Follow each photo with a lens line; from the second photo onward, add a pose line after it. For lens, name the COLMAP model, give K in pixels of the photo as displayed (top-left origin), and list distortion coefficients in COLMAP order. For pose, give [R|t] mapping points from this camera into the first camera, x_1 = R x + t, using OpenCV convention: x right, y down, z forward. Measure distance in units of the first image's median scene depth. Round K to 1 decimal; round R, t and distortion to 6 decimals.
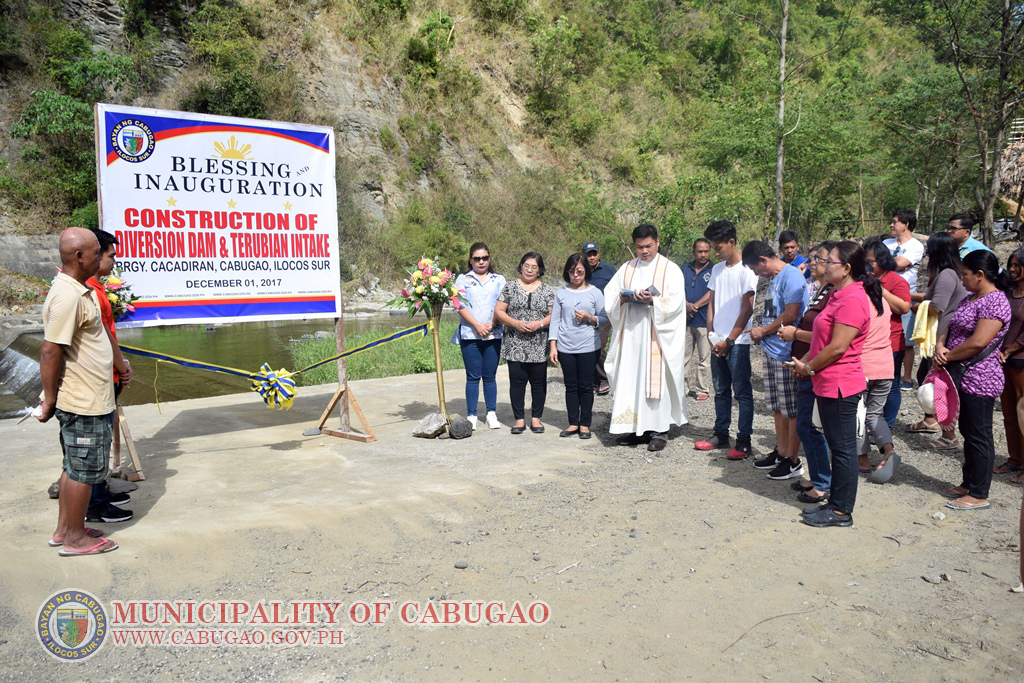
lens RADIAL K [[808.7, 0, 512.0], [0, 808.7, 341.5], [0, 0, 1]] dist [-0.086697, 0.013632]
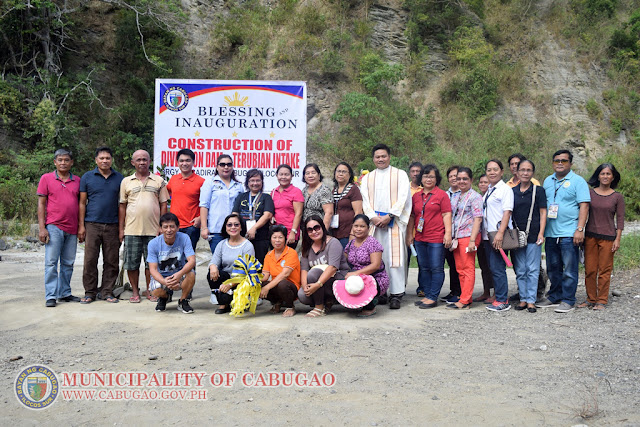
lens RADIAL K [[563.2, 0, 320.0], [0, 563.2, 213.5], [0, 0, 1]] dist [-0.080632, 0.005418]
pose [[0.782910, 0.025760, -0.621601, 0.461333], [-0.076331, 0.995571, -0.054881, 0.031737], [0.617435, 0.090415, 0.781409, 0.235224]]
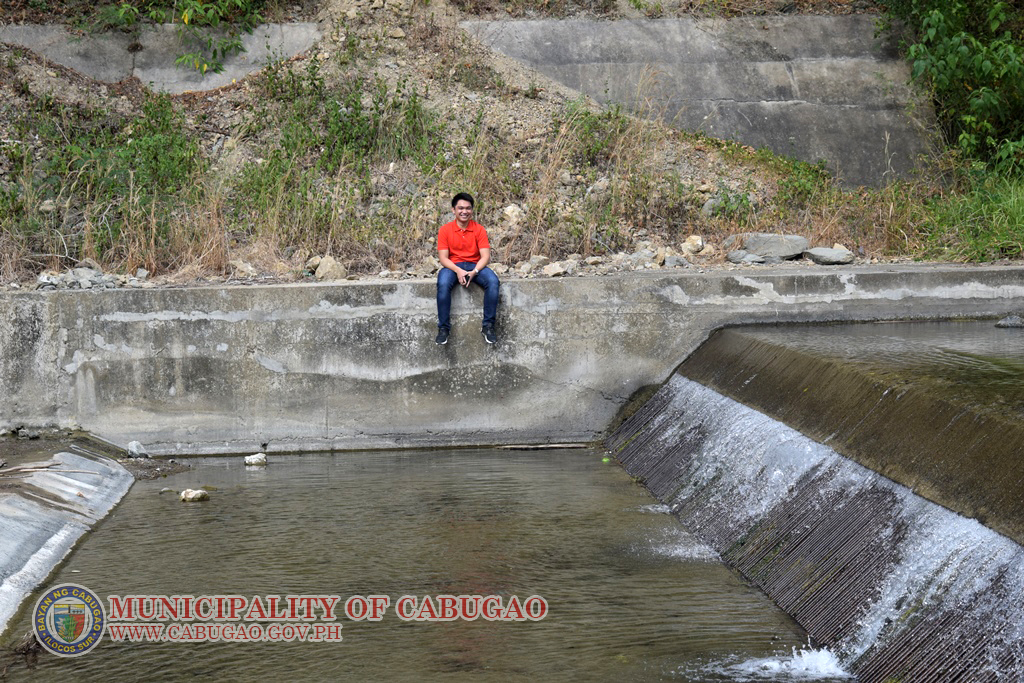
lens RADIAL K [[2206.7, 0, 512.0], [0, 2206.7, 341.5], [0, 0, 1]] dist [0.031264, 0.176873]
pose [[0.812987, 0.023395, -0.581811, -0.836357], [-0.037653, 0.999213, -0.012435, 0.030273], [0.581063, 0.032017, 0.813229, 1.157202]]
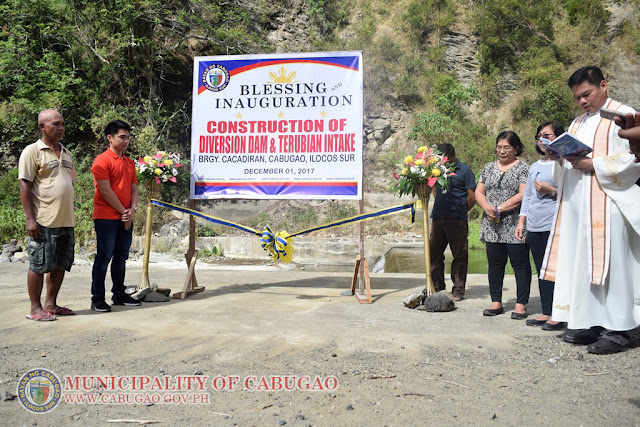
lens RADIAL K [[505.4, 0, 320.0], [0, 505.4, 213.5], [0, 0, 1]] dist [-0.086697, 0.013632]
pose [[0.676884, -0.002434, -0.736086, 0.325644], [-0.081108, 0.993659, -0.077871, 0.058503], [0.731608, 0.112412, 0.672394, 0.460153]]
